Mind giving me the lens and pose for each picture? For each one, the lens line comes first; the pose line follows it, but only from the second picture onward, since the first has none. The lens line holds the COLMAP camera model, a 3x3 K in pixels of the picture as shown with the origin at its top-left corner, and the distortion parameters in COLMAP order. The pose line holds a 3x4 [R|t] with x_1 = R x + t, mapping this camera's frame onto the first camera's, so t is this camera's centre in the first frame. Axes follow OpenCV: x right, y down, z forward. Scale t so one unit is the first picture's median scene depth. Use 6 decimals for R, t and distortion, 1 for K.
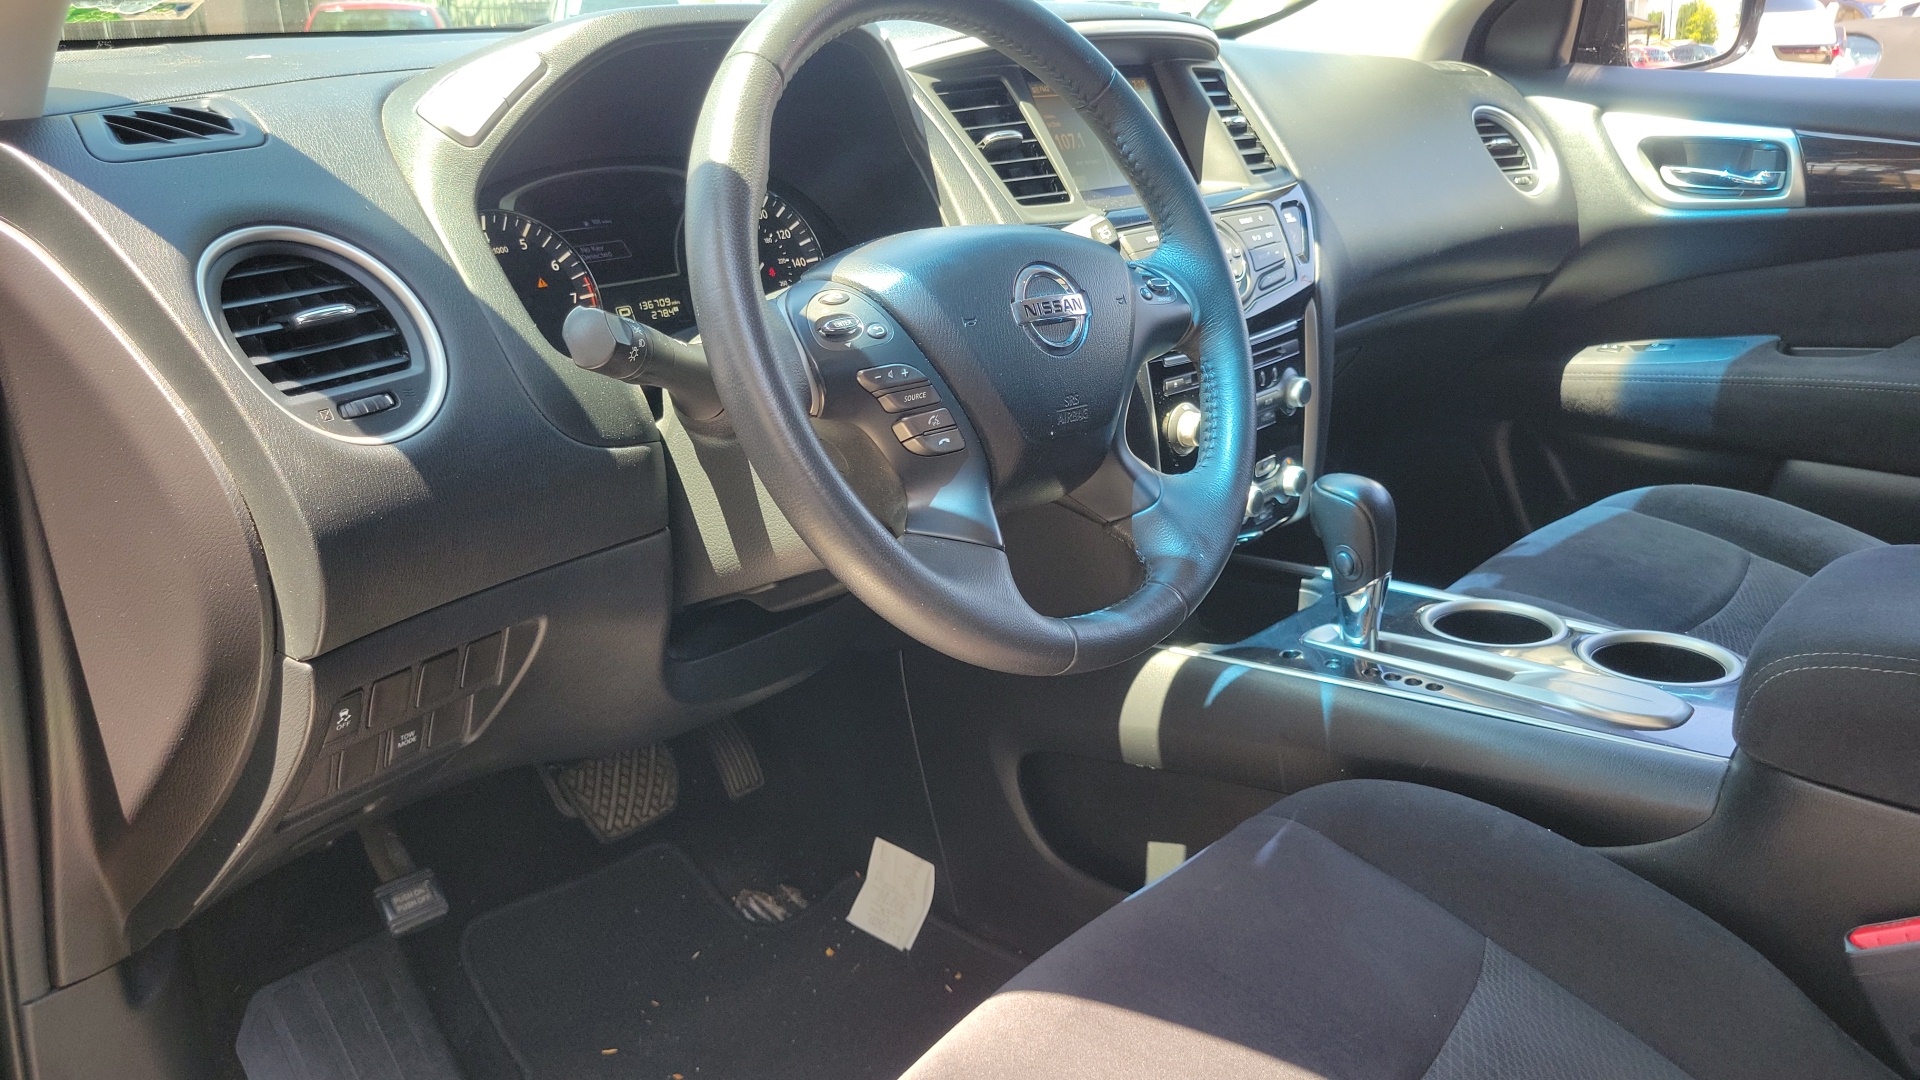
lens RADIAL K [[1483.6, 0, 964.6], [0, 1483.6, 537.0], [0, 0, 1]] dist [0.034202, -0.021315]
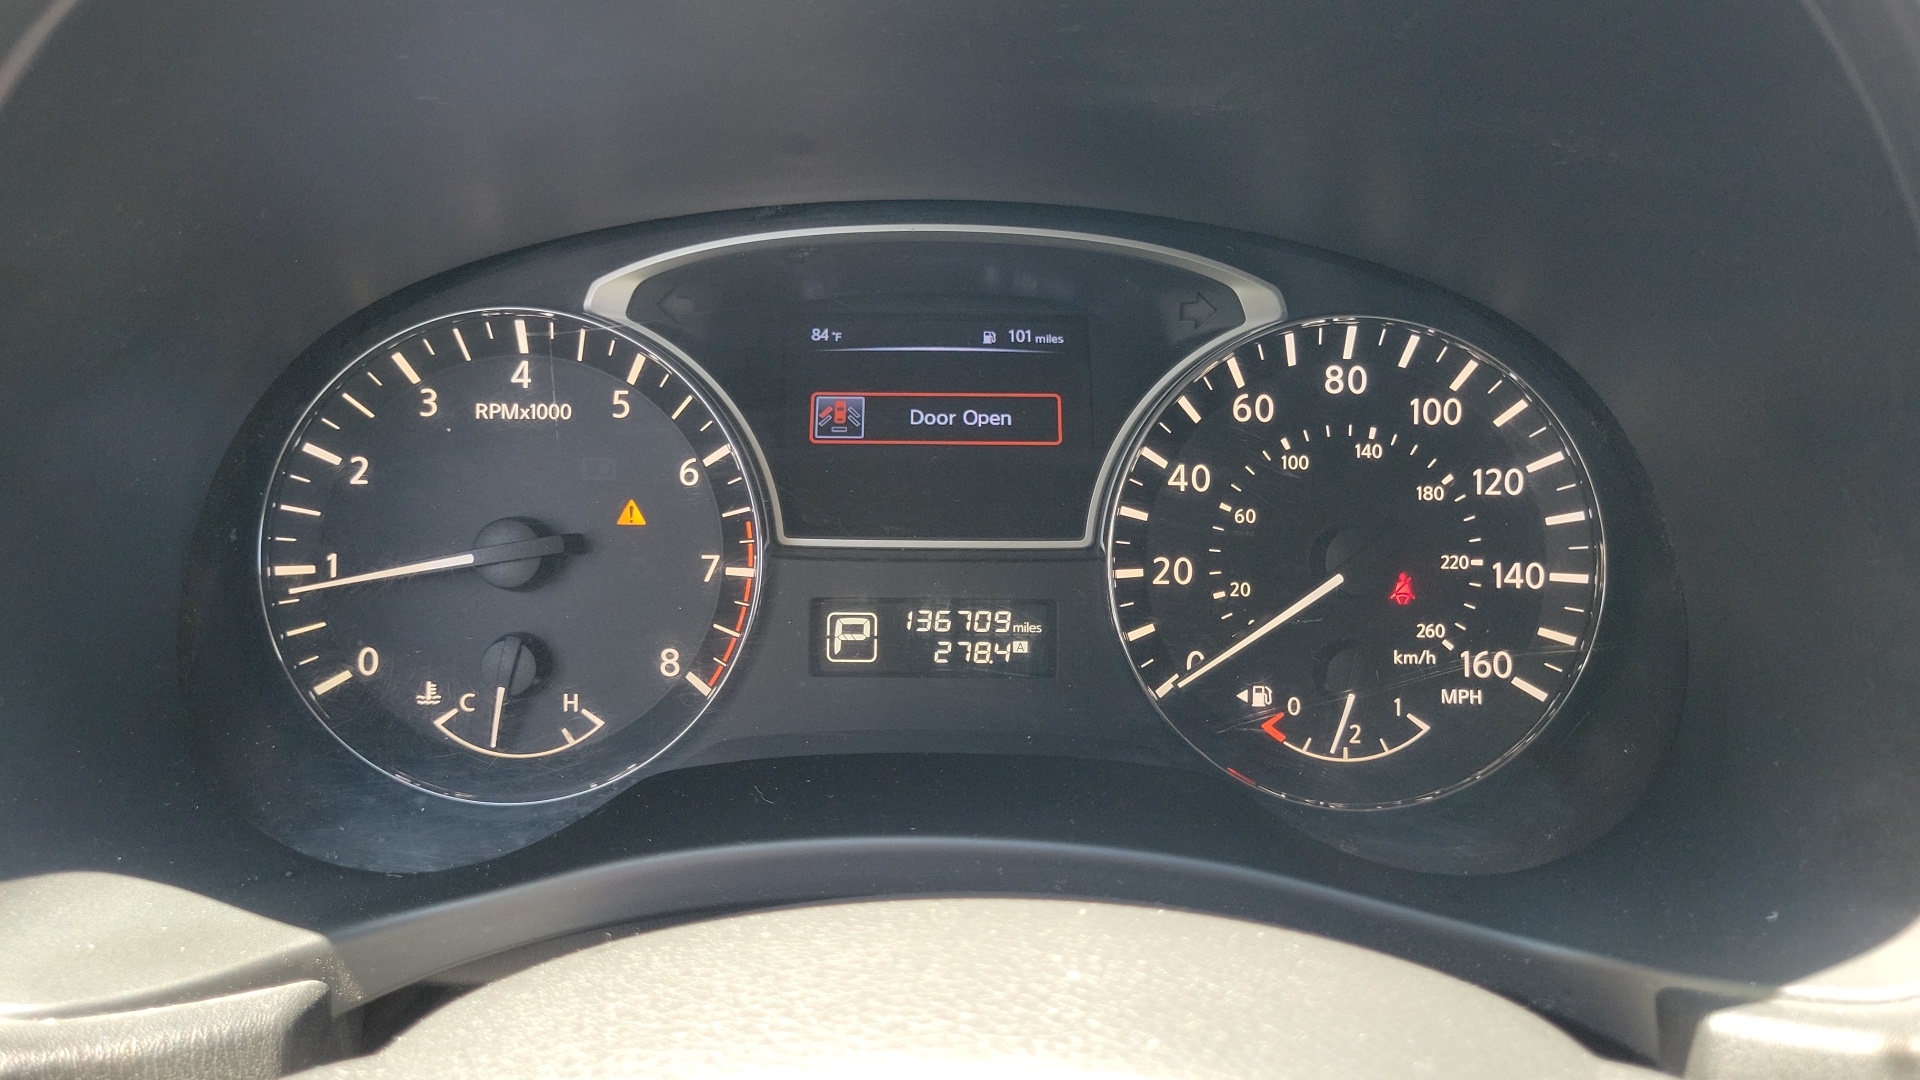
lens RADIAL K [[1483.6, 0, 943.8], [0, 1483.6, 550.4], [0, 0, 1]] dist [0.034202, -0.021315]
pose [[0.667455, 0.326443, -0.669282, 0.020491], [-0.259357, 0.944422, 0.201994, -0.218198], [0.698024, 0.038761, 0.715024, 0.663350]]
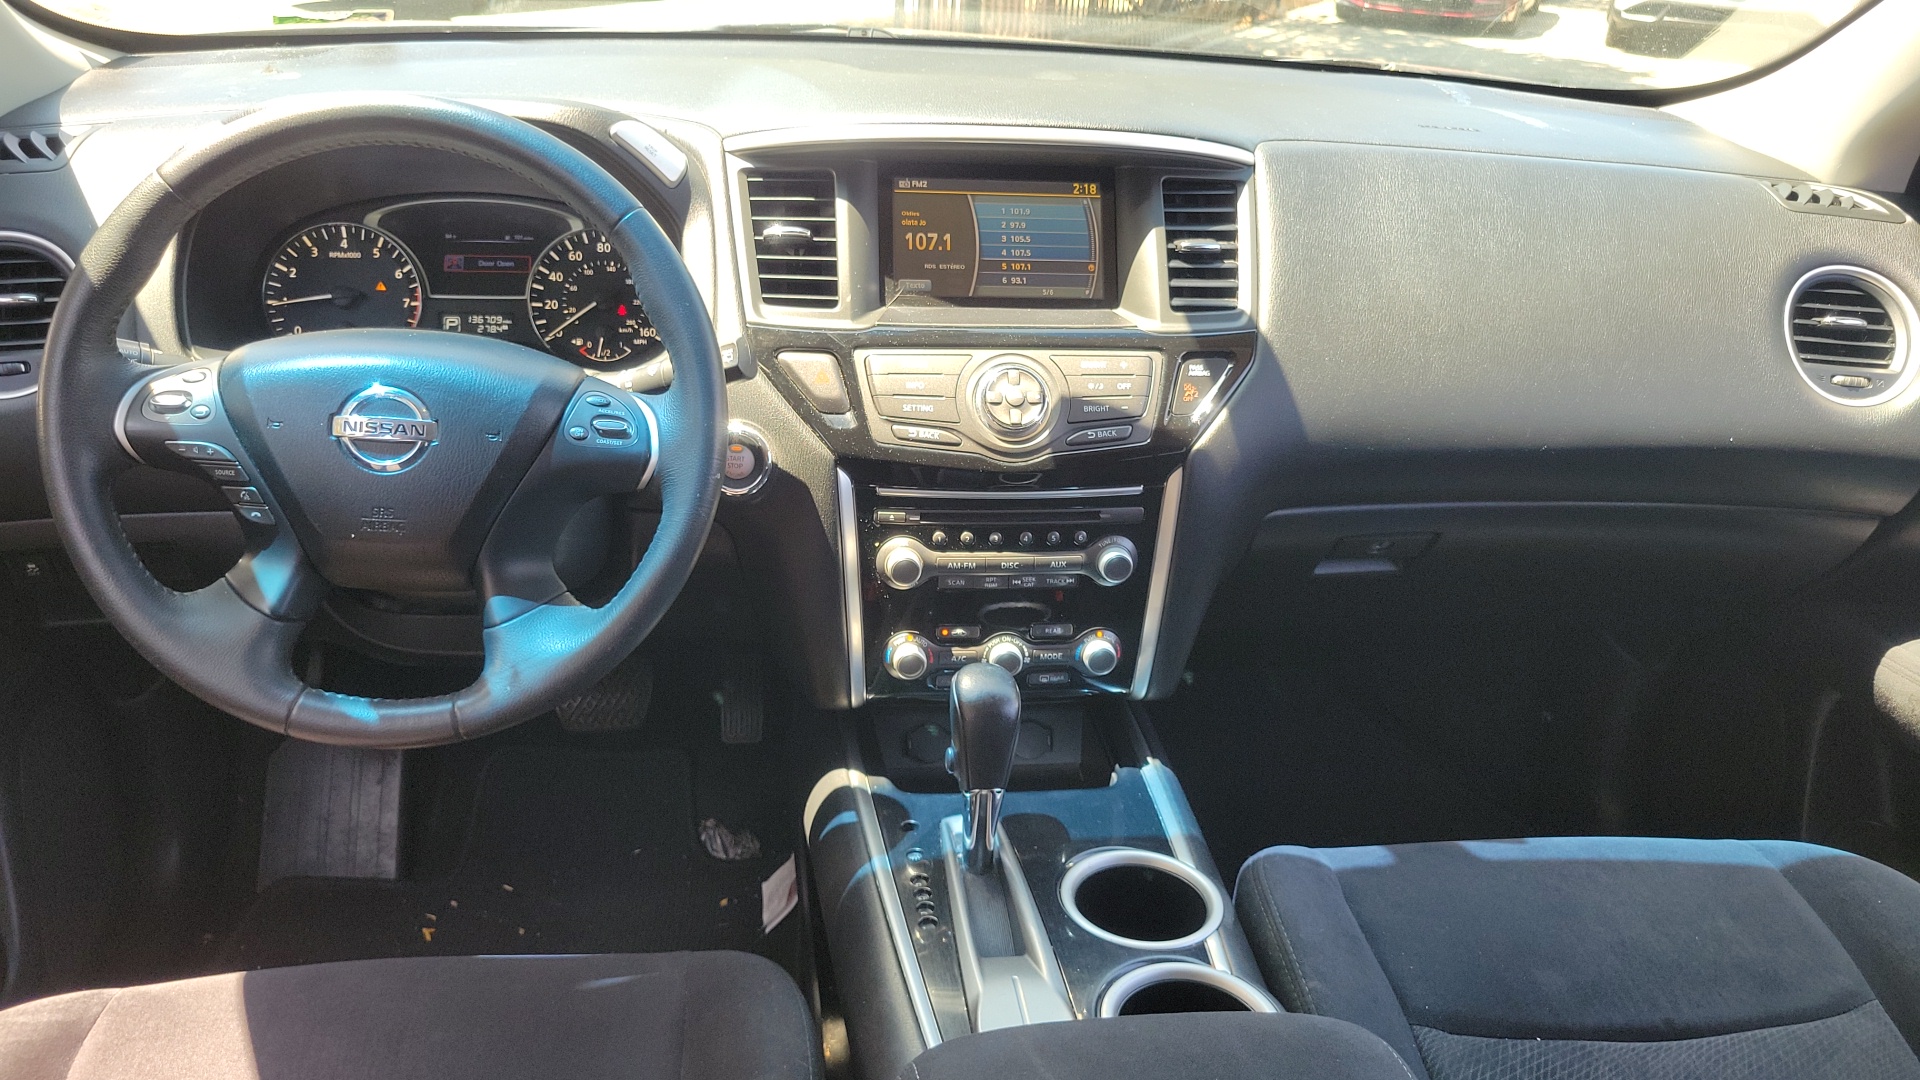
lens RADIAL K [[1483.6, 0, 966.6], [0, 1483.6, 544.5], [0, 0, 1]] dist [0.034202, -0.021315]
pose [[0.753082, 0.315819, -0.577170, 0.732777], [-0.264342, 0.948577, 0.174139, -0.263409], [0.602487, 0.021429, 0.797841, 0.259576]]
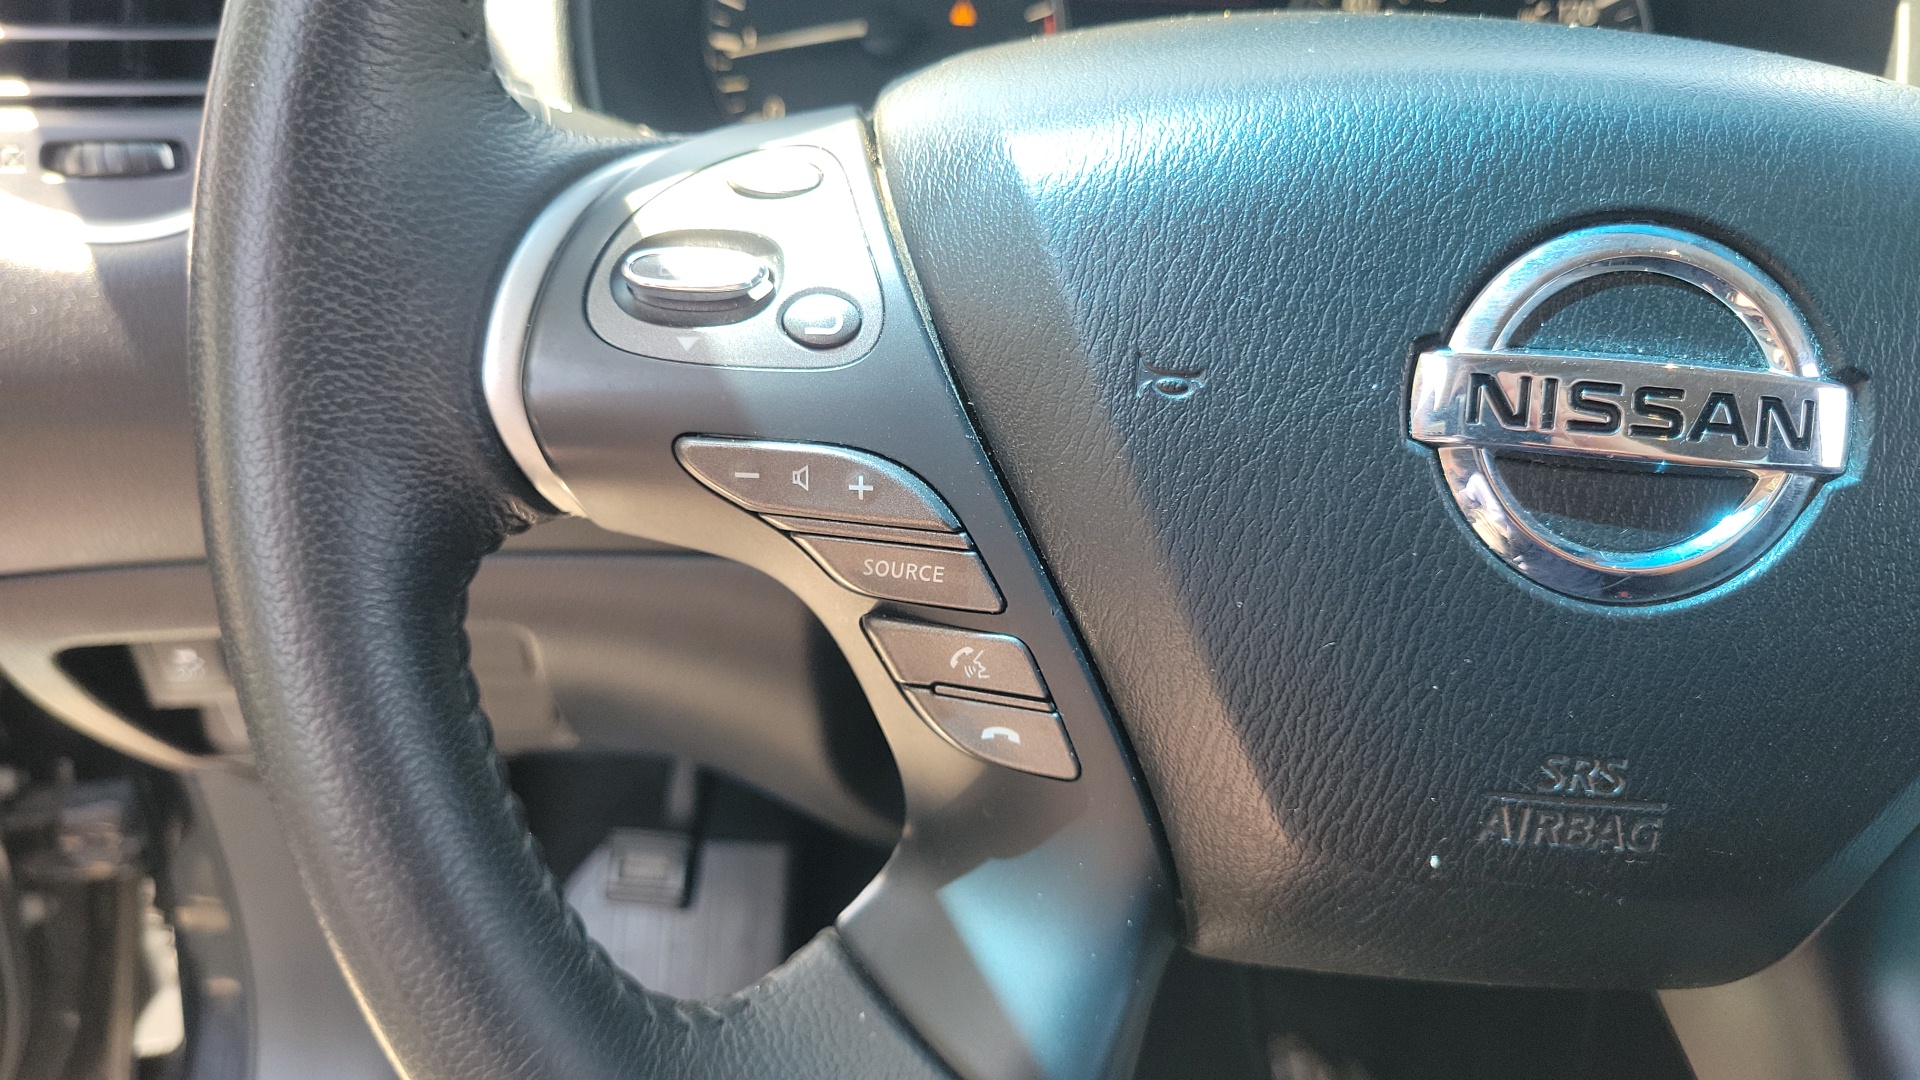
lens RADIAL K [[1483.6, 0, 923.4], [0, 1483.6, 529.0], [0, 0, 1]] dist [0.034202, -0.021315]
pose [[0.666889, 0.388473, -0.635883, 0.099851], [-0.287948, 0.921415, 0.260922, -0.115624], [0.687273, 0.009095, 0.726342, 0.511503]]
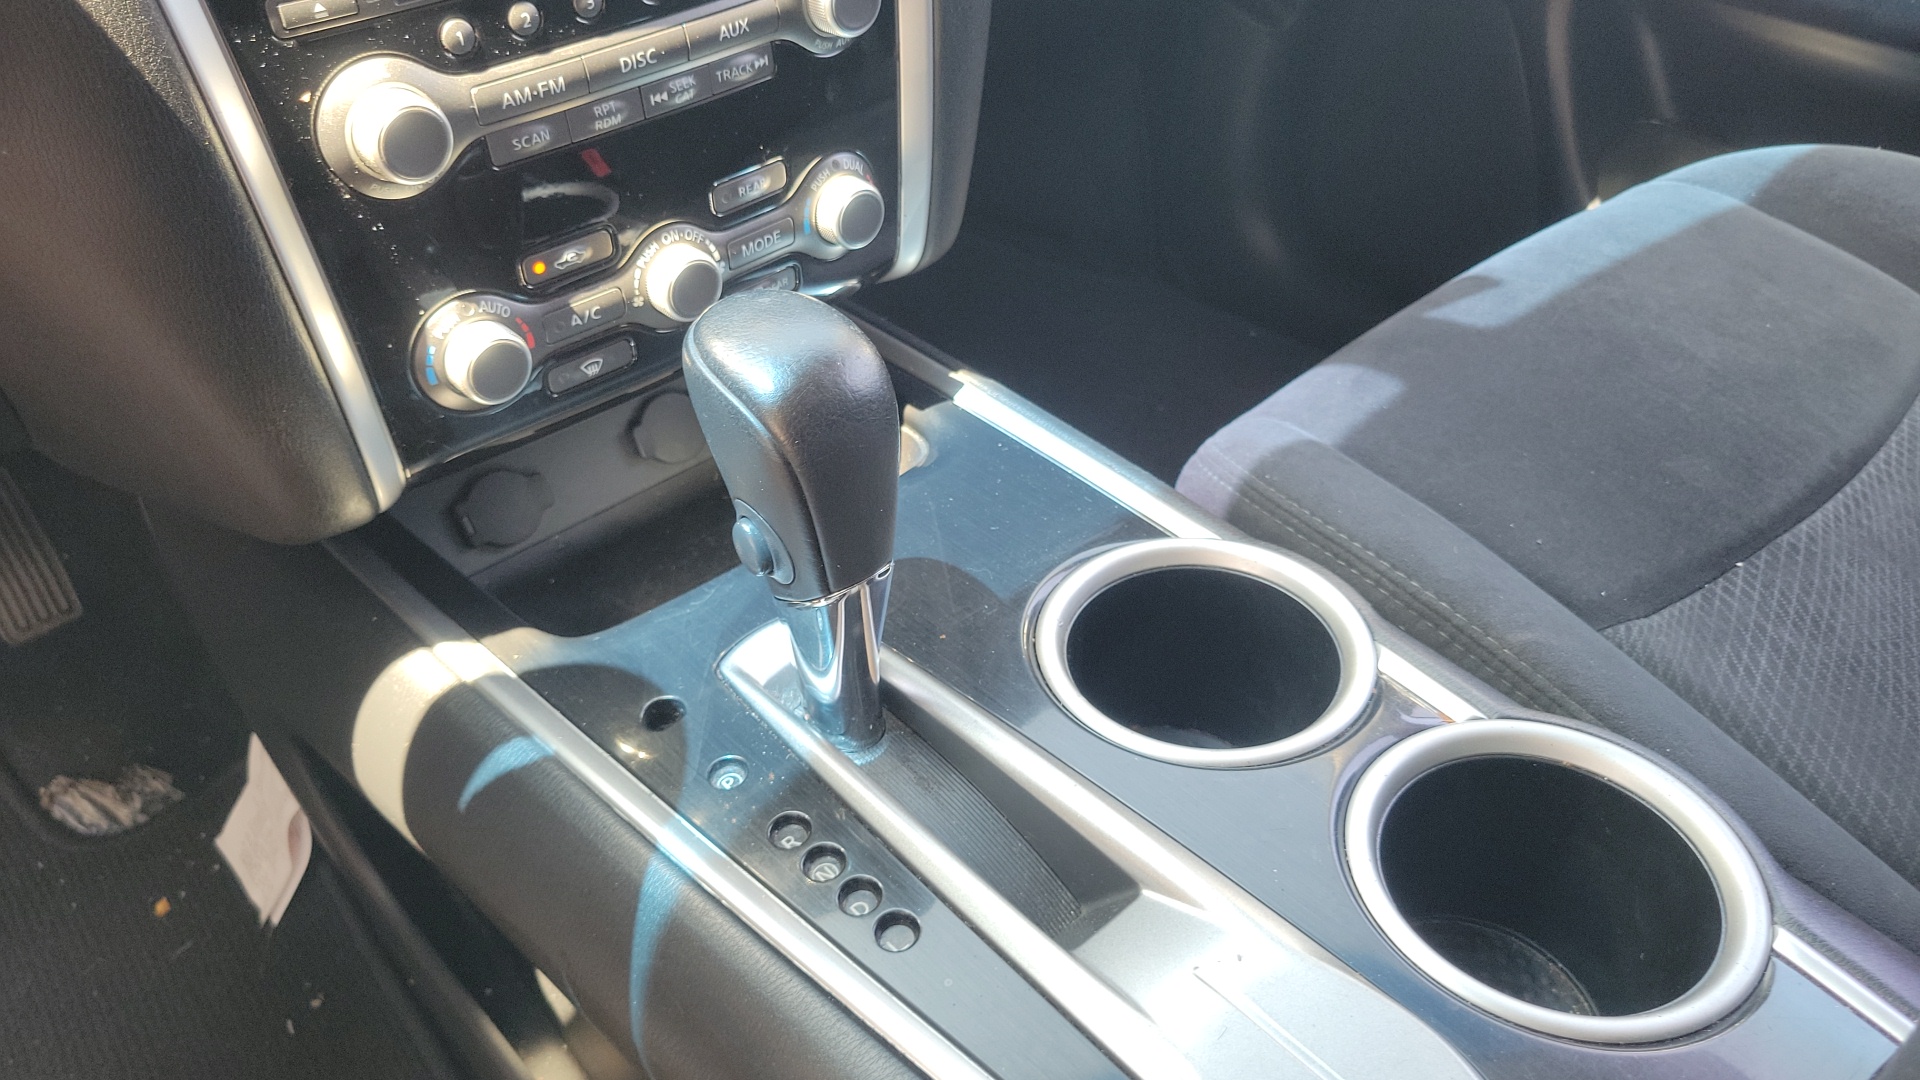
lens RADIAL K [[1483.6, 0, 931.5], [0, 1483.6, 513.7], [0, 0, 1]] dist [0.034202, -0.021315]
pose [[0.991134, 0.079517, -0.106445, 0.330898], [-0.036687, 0.933781, 0.355959, -0.121164], [0.127701, -0.348898, 0.928419, 0.640156]]
